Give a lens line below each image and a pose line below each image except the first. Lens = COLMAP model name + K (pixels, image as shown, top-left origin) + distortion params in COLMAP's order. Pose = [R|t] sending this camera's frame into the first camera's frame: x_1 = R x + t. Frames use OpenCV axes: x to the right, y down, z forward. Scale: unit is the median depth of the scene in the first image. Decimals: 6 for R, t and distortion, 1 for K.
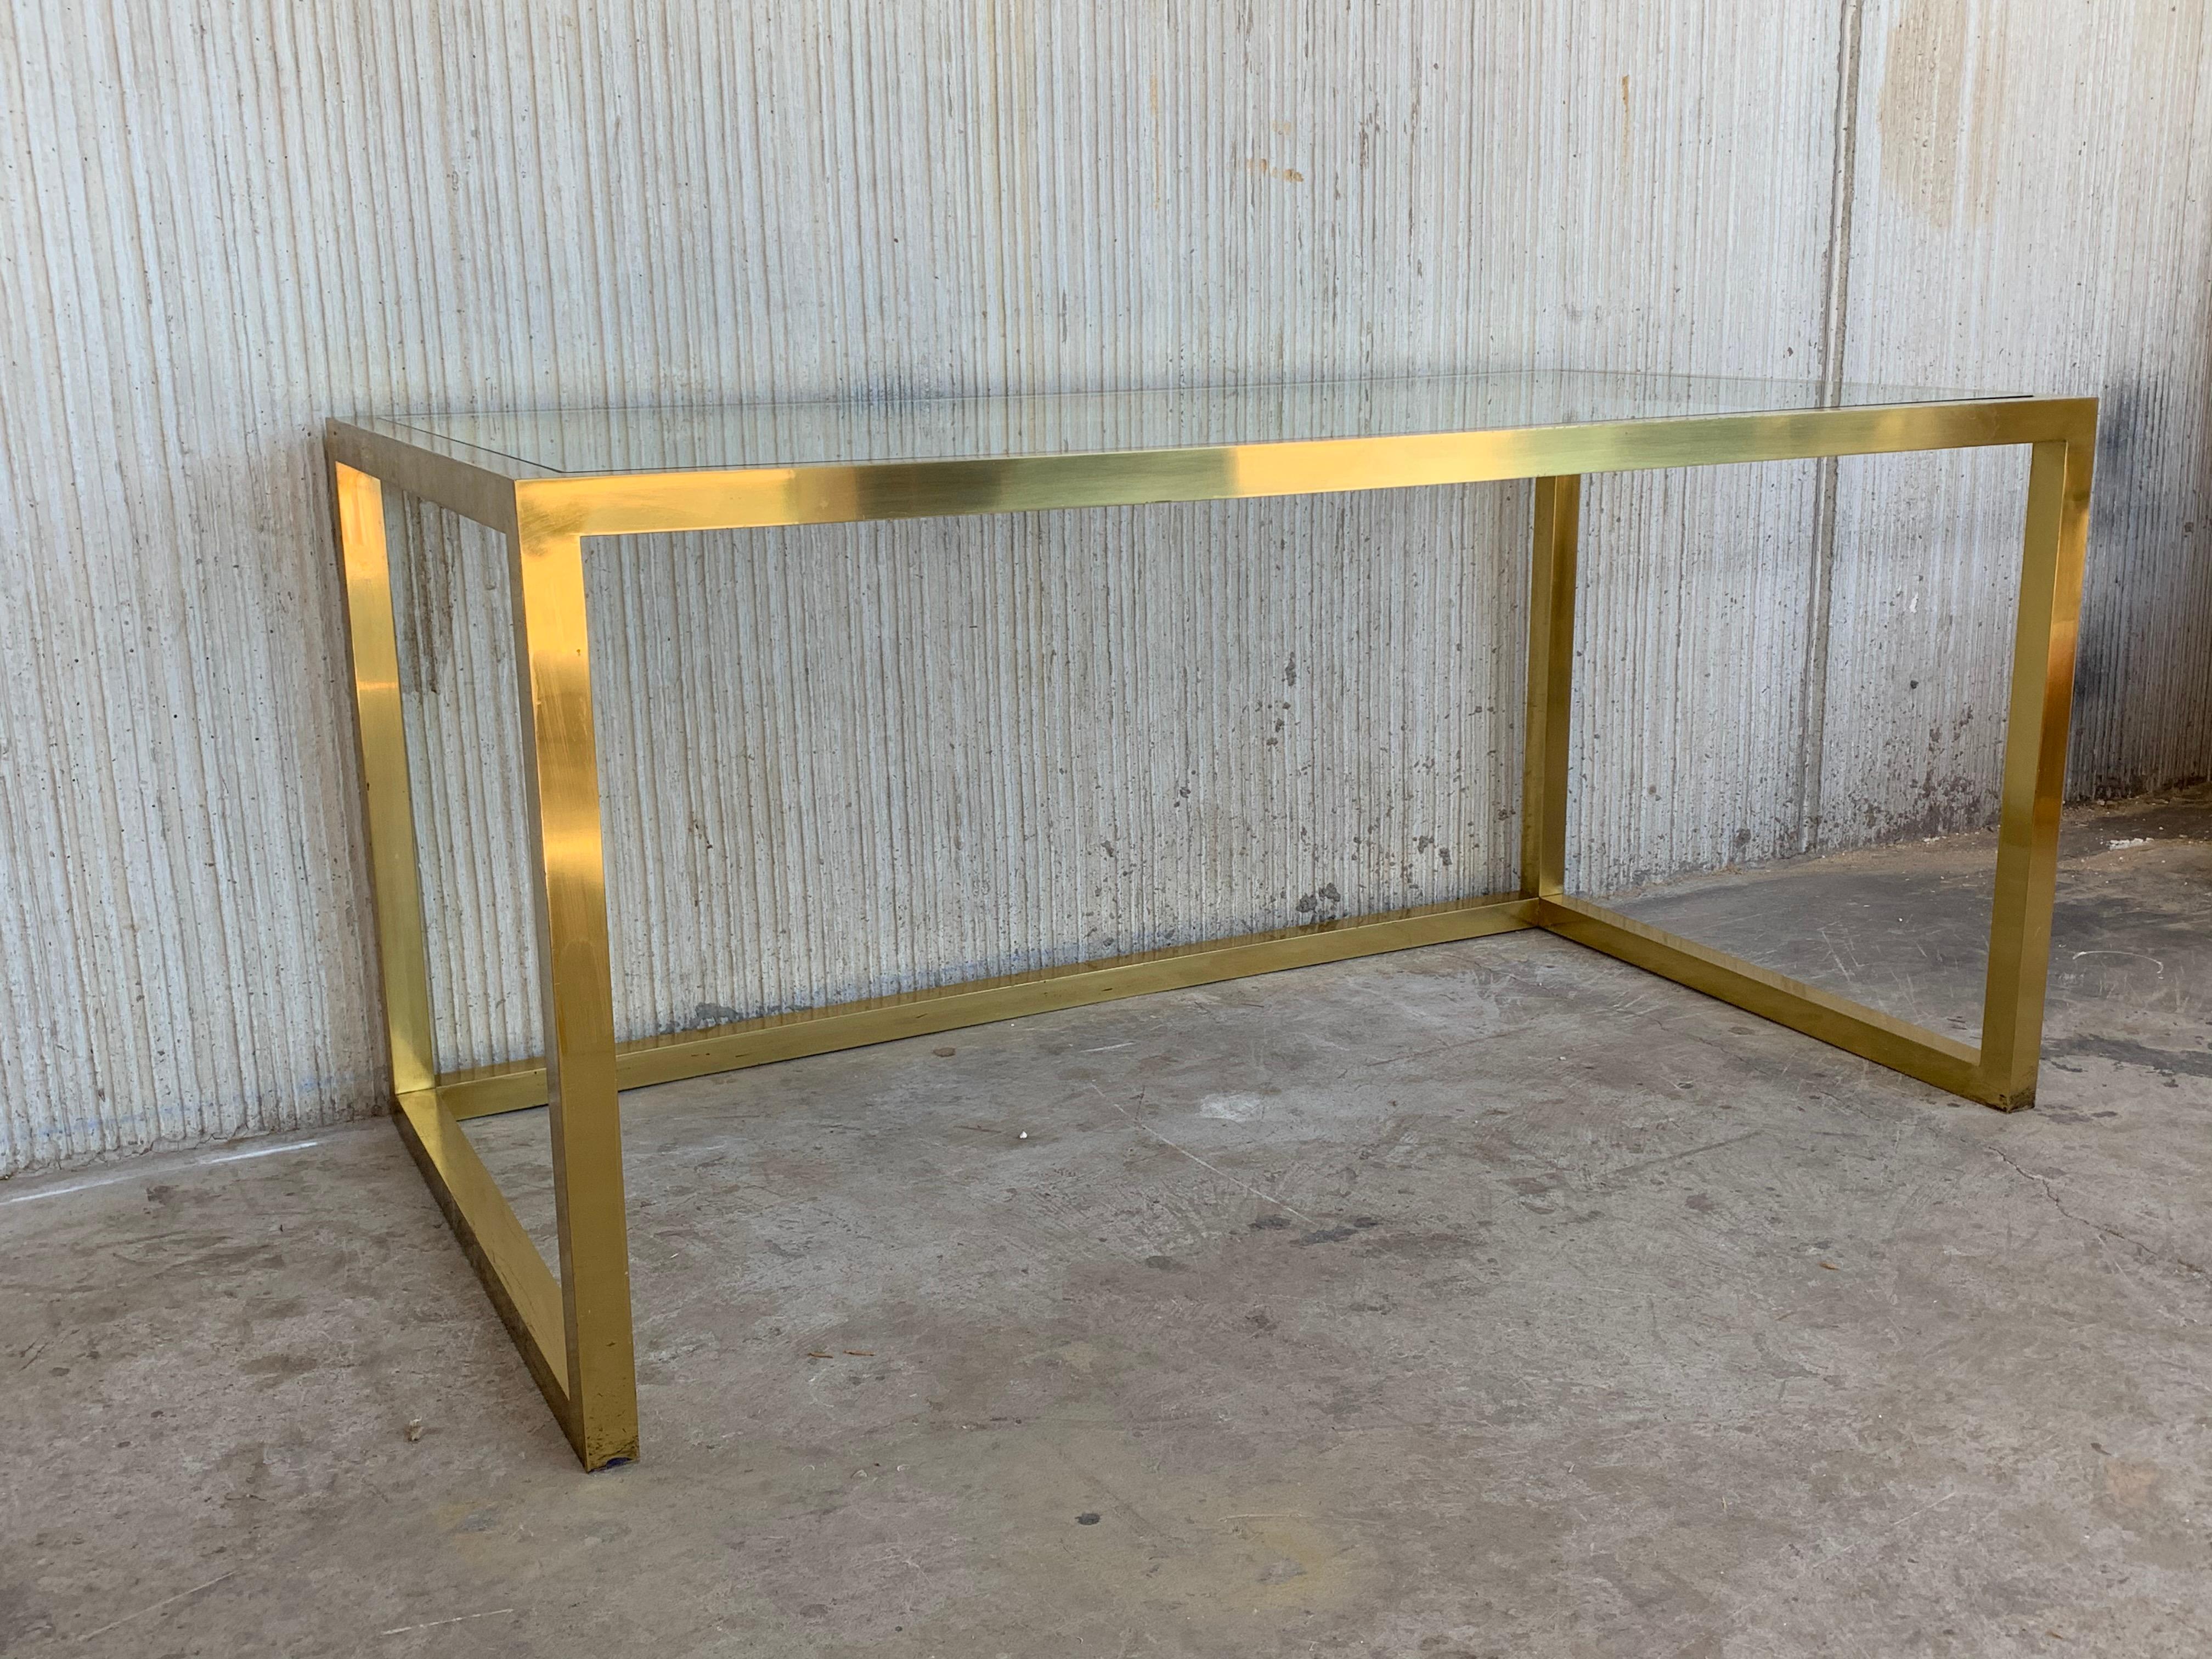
lens RADIAL K [[2190.2, 0, 974.4], [0, 2190.2, 801.9], [0, 0, 1]] dist [0.072917, -0.149164]
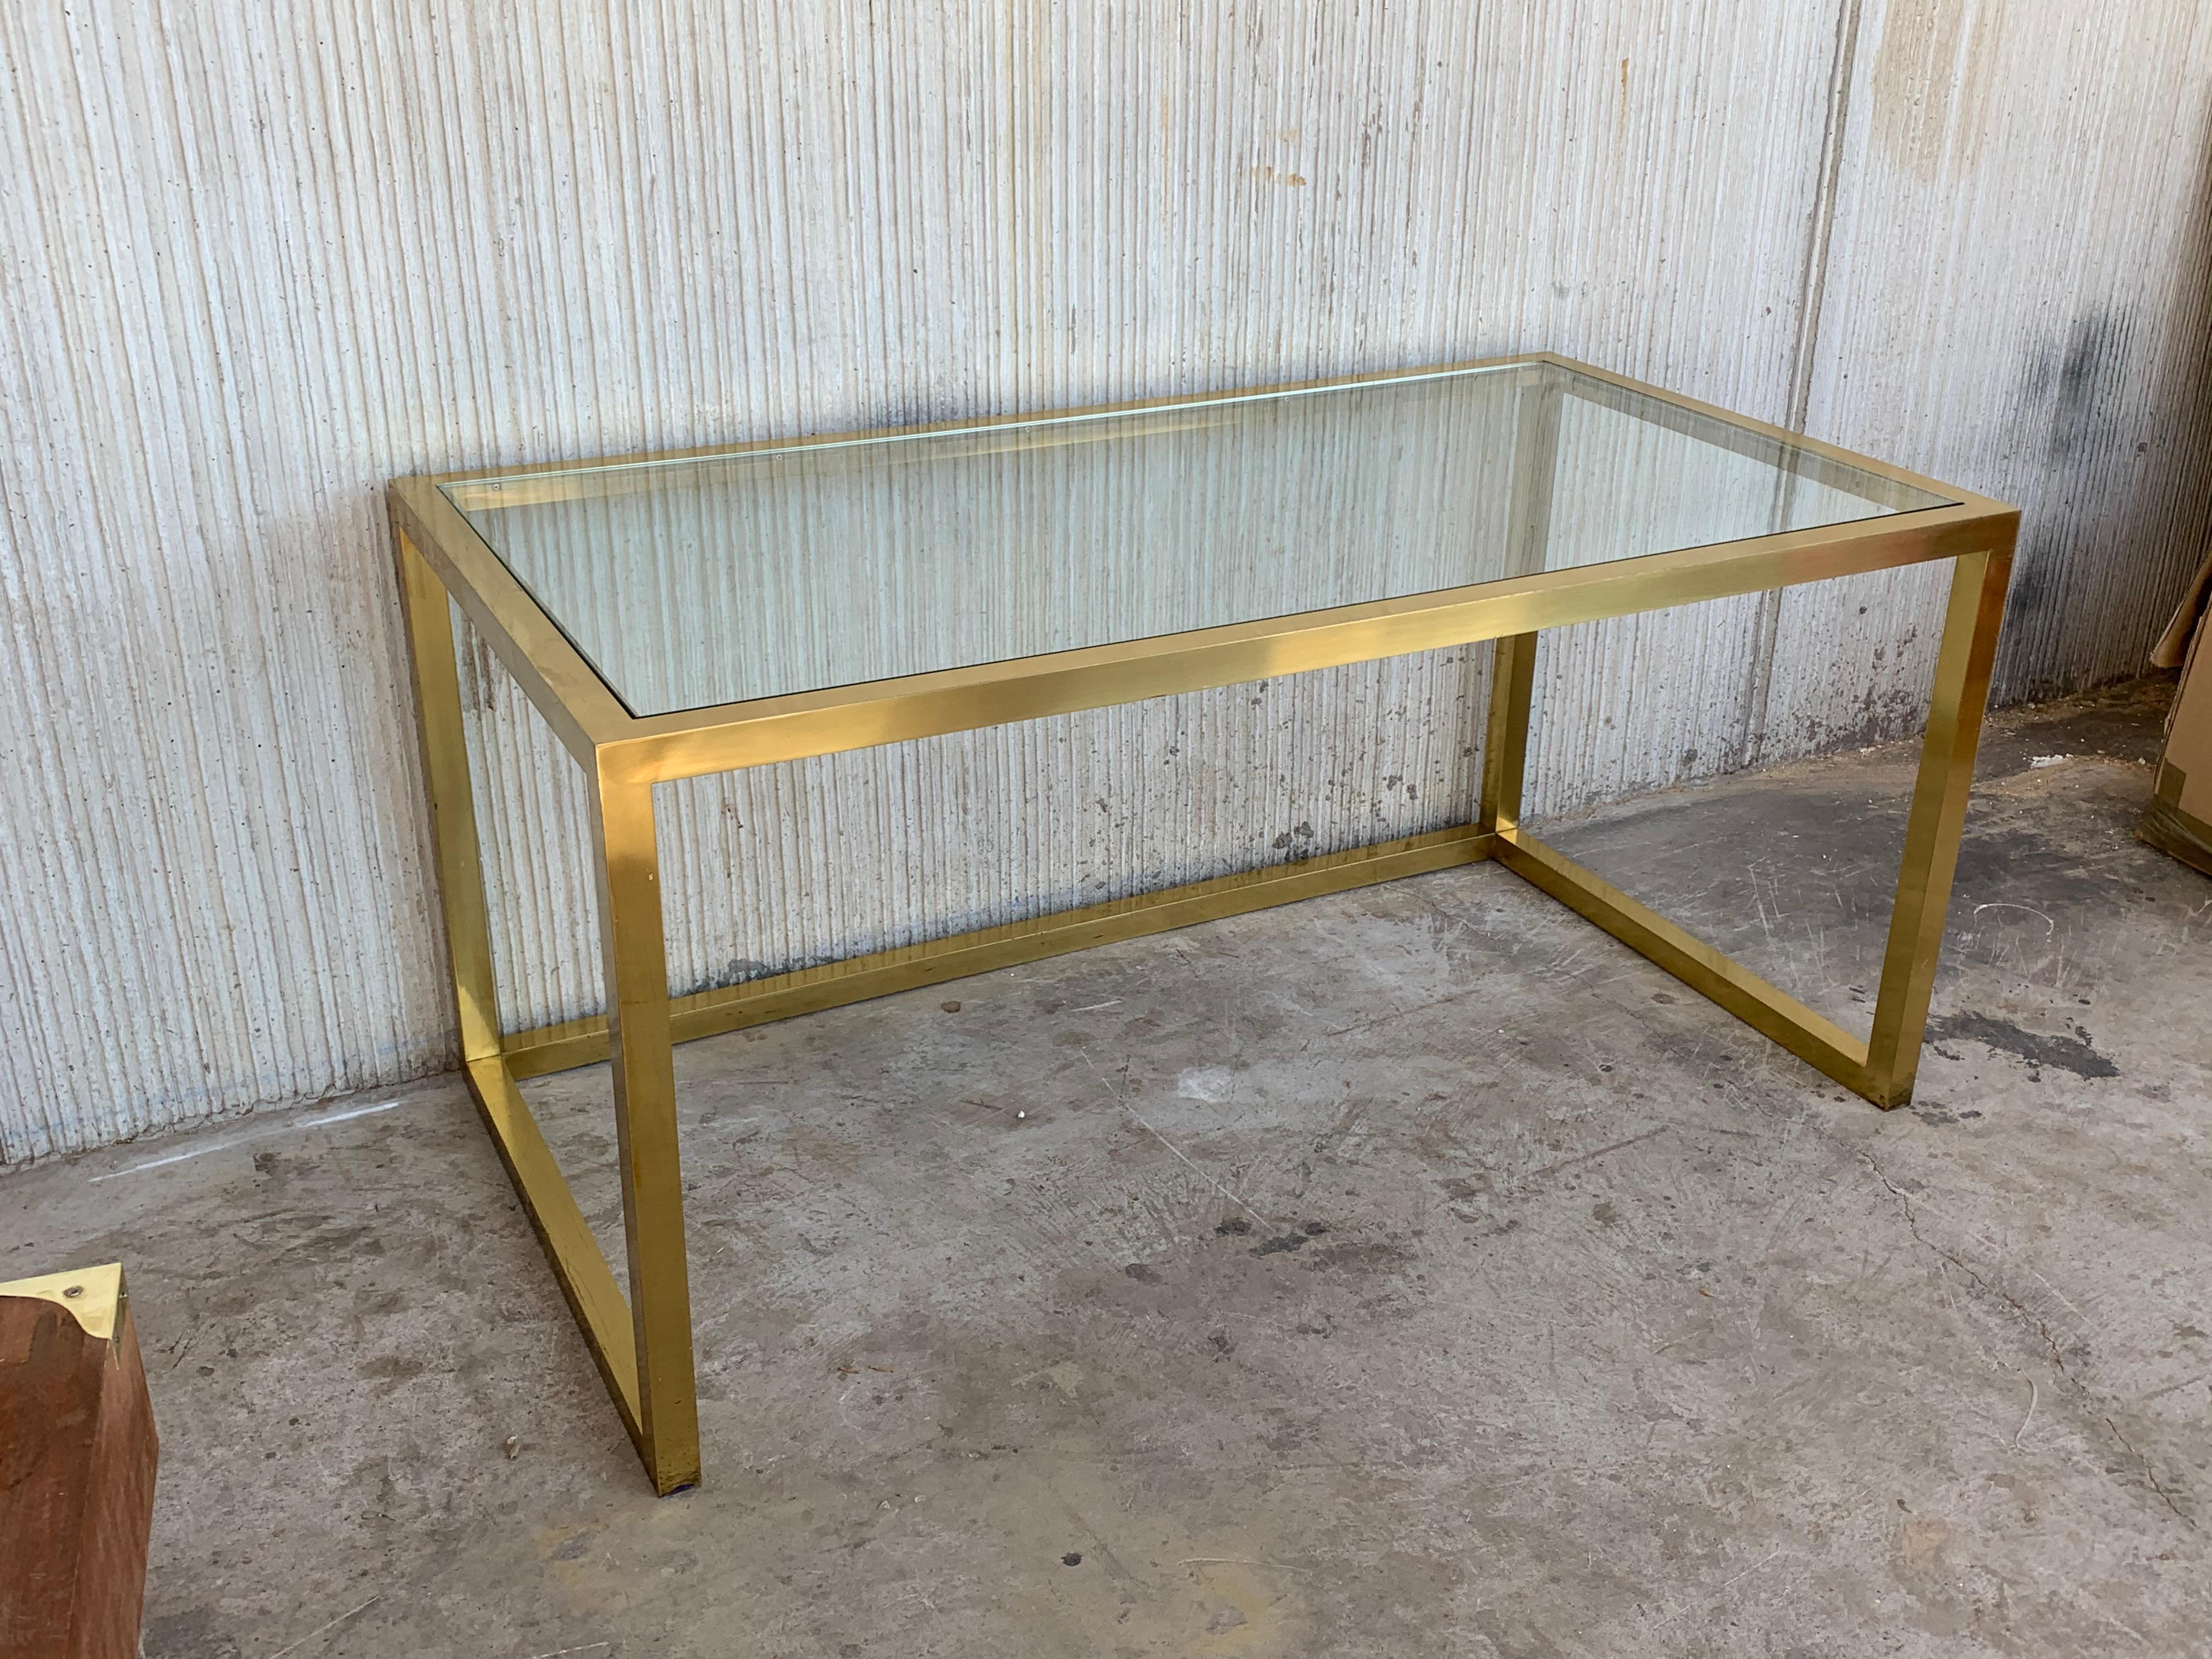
lens RADIAL K [[2190.2, 0, 974.4], [0, 2190.2, 801.9], [0, 0, 1]] dist [0.072917, -0.149164]
pose [[0.999887, 0.013956, 0.005515, -0.010206], [-0.014731, 0.982912, 0.183486, -0.210956], [-0.002860, -0.183547, 0.983007, -0.086130]]
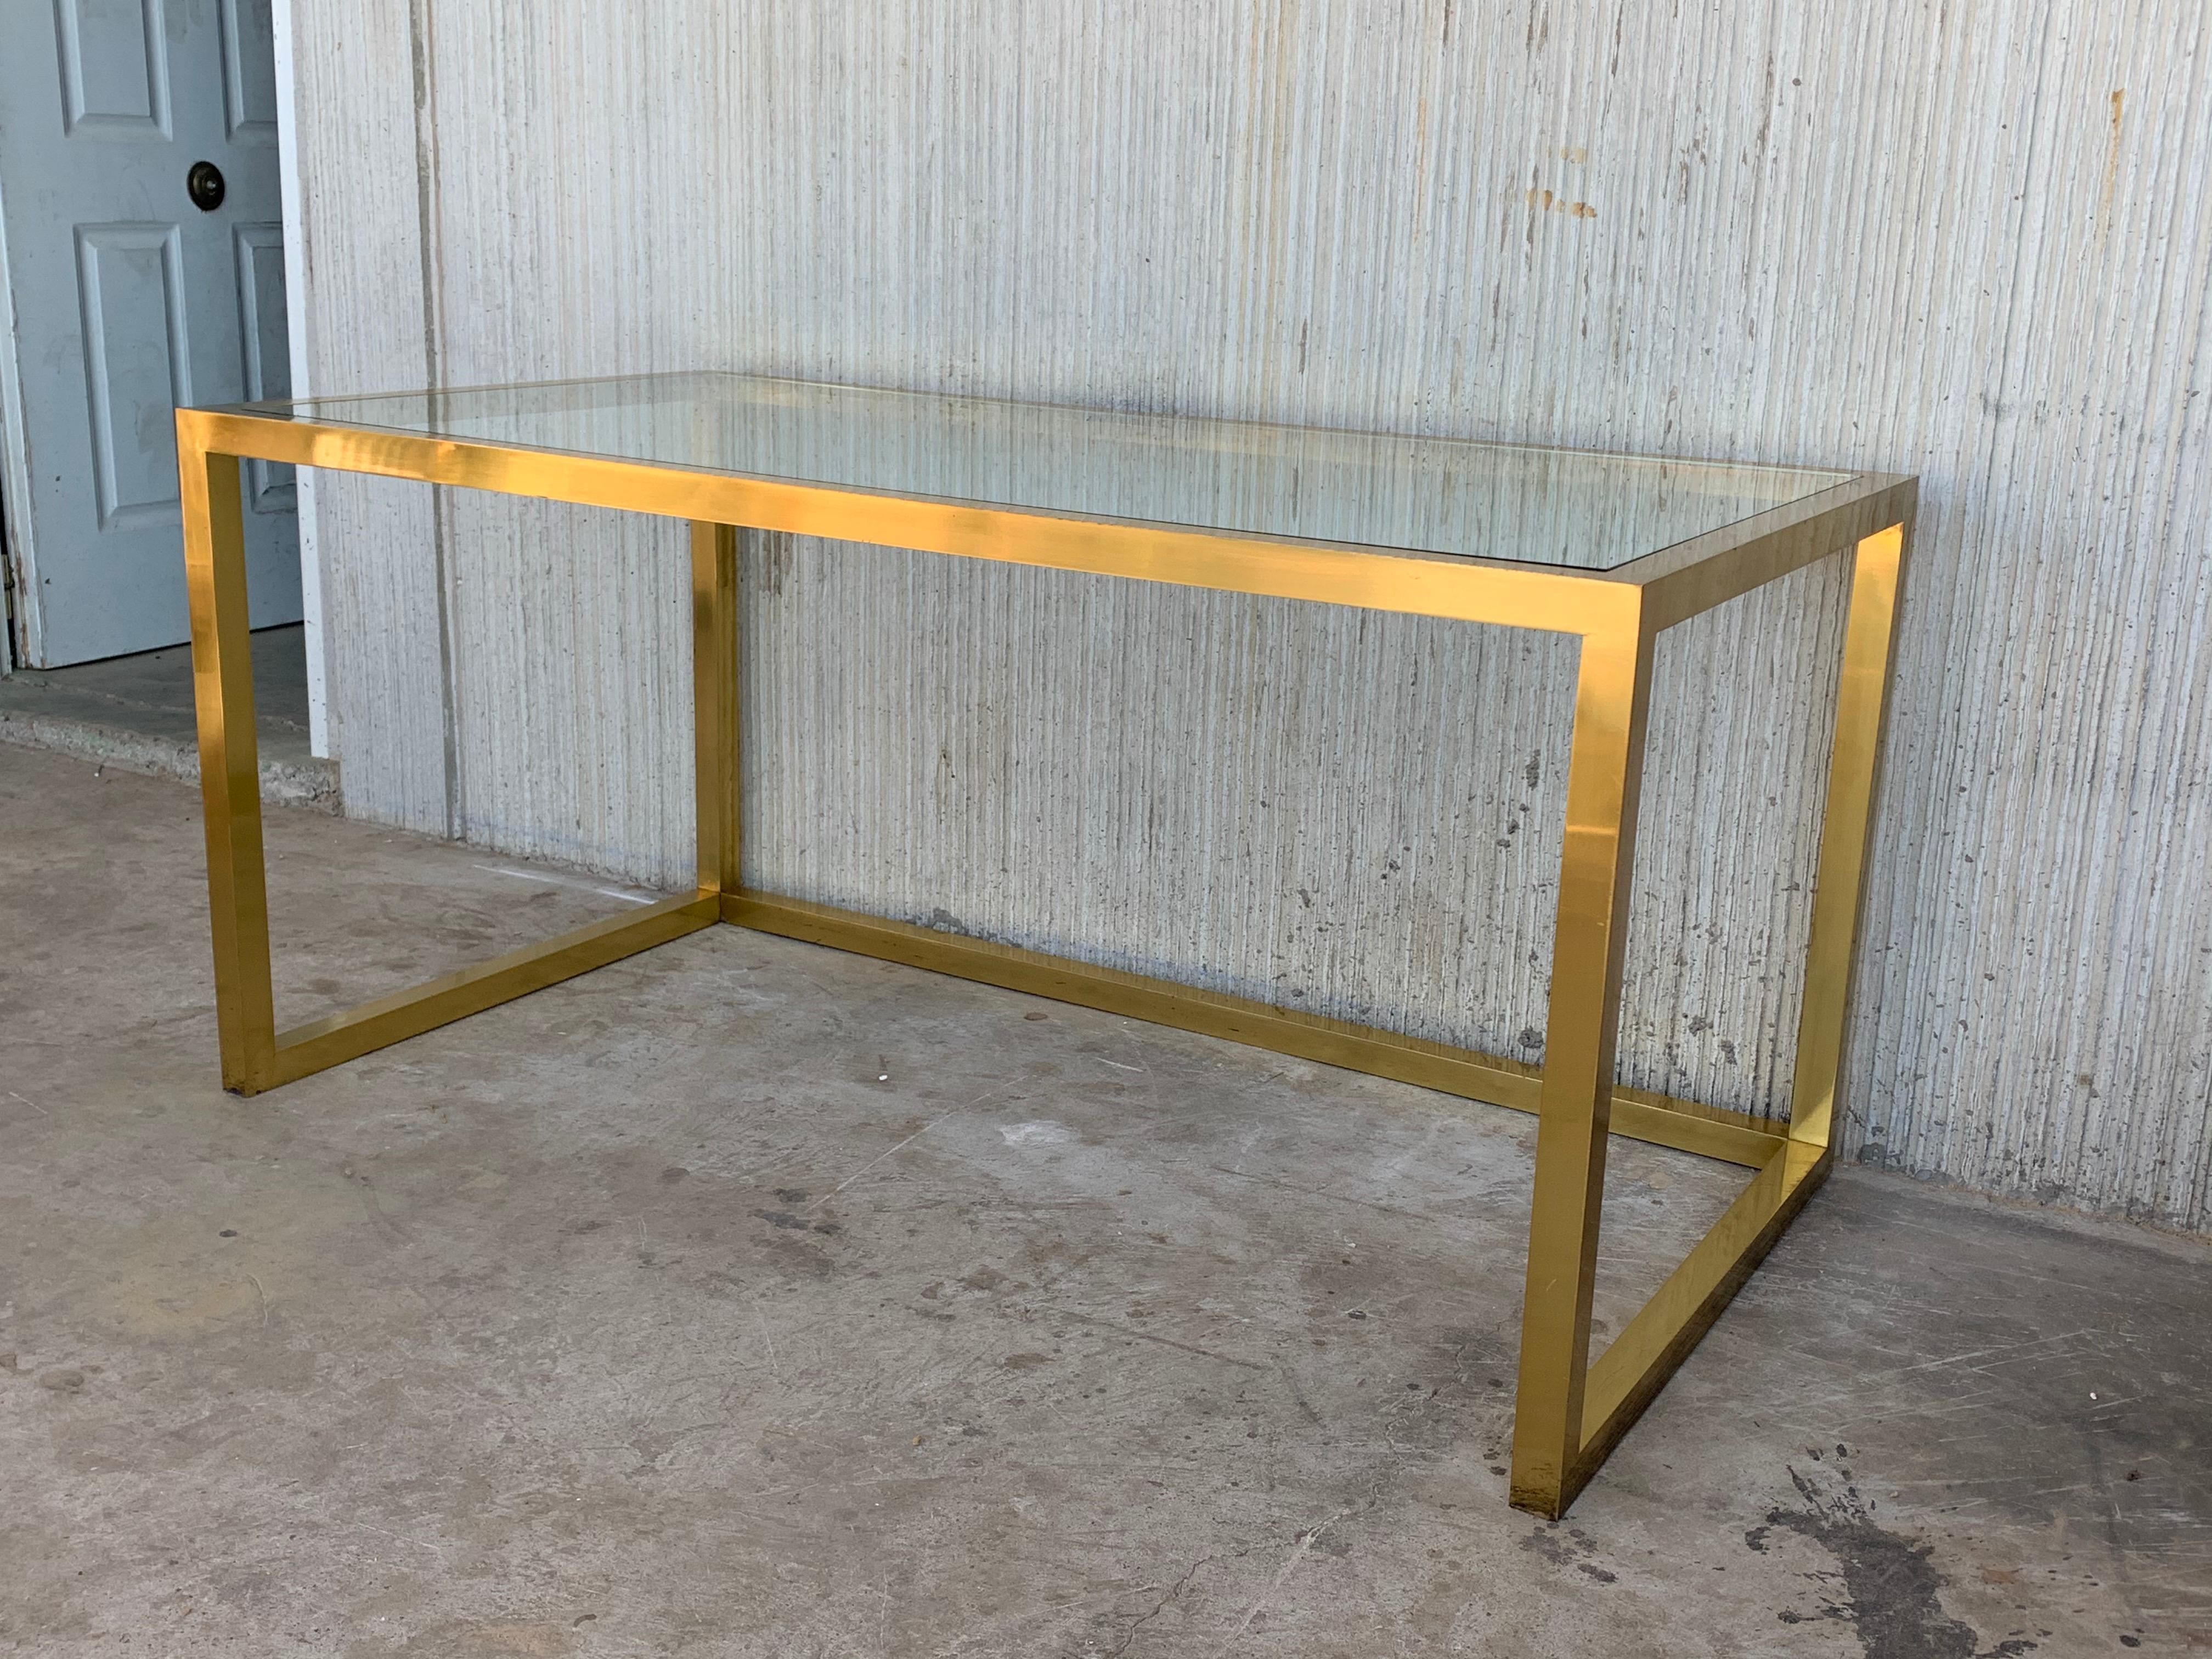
lens RADIAL K [[2223.9, 0, 1046.6], [0, 2223.9, 773.9], [0, 0, 1]] dist [0.087653, -0.186097]
pose [[0.551082, 0.243568, -0.798112, 0.900012], [-0.232330, 0.963418, 0.133597, -0.159122], [0.801456, 0.111802, 0.587511, 0.384789]]
